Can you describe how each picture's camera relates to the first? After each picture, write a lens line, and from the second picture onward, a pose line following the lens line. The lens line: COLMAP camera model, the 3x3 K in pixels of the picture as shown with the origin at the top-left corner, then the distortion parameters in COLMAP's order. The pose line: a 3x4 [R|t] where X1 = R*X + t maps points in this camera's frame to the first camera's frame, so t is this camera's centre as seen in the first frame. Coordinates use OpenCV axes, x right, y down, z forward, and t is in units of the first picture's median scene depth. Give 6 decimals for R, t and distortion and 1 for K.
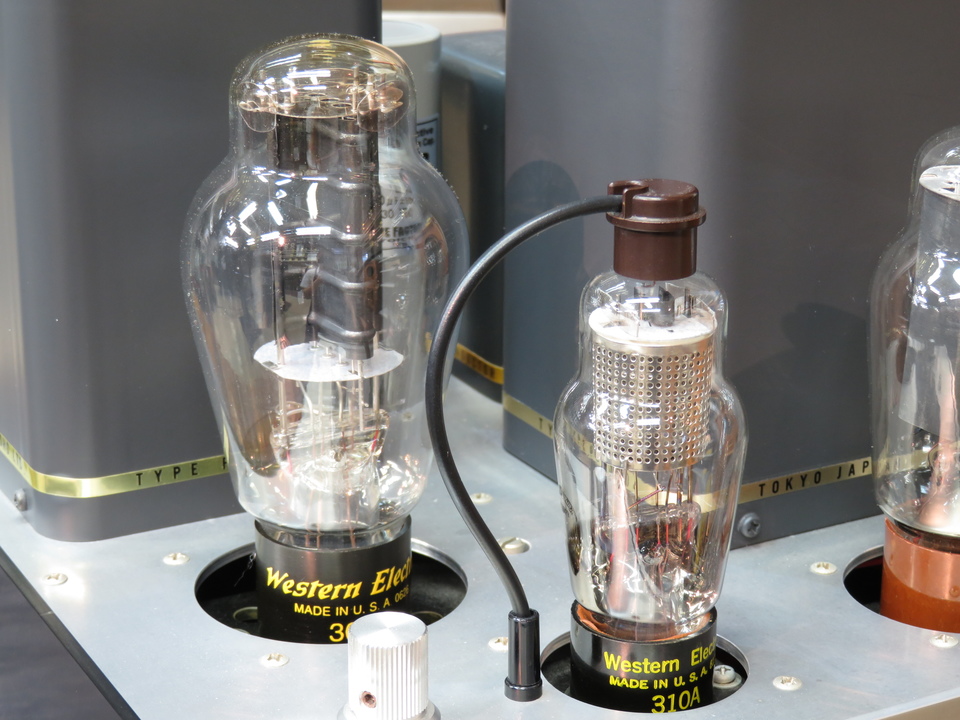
lens RADIAL K [[2276.7, 0, 480.0], [0, 2276.7, 360.0], [0, 0, 1]] dist [-0.055030, -0.132639]
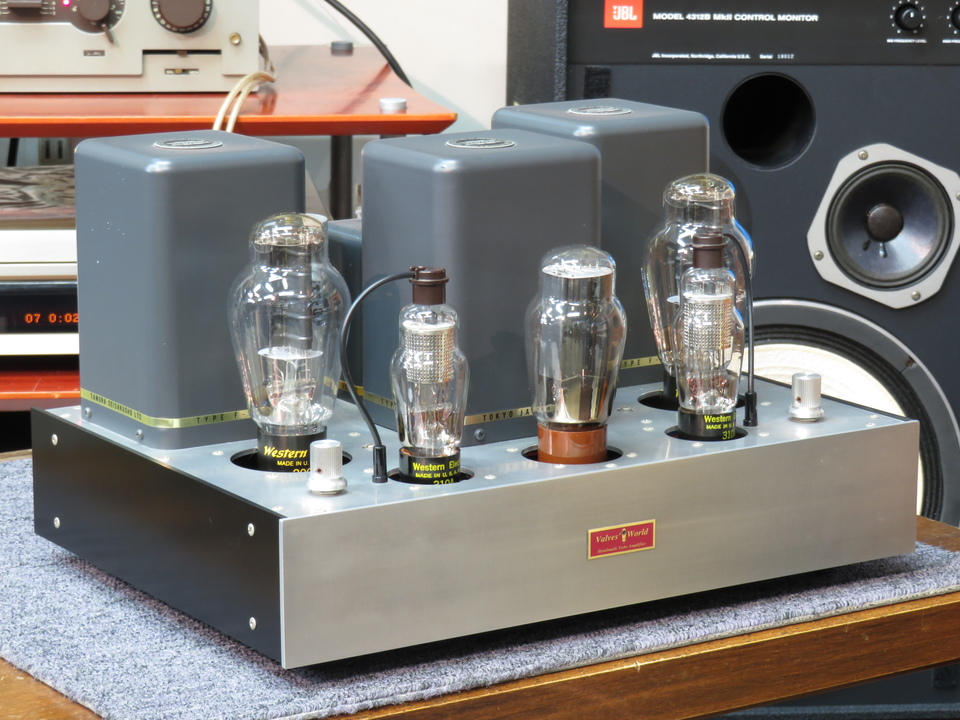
lens RADIAL K [[2804.9, 0, 480.0], [0, 2804.9, 360.0], [0, 0, 1]] dist [0.736999, 0.117493]
pose [[0.997267, -0.020476, 0.070991, -0.081419], [0.029275, 0.991697, -0.125219, 0.384032], [-0.067838, 0.126955, 0.989586, -1.907241]]
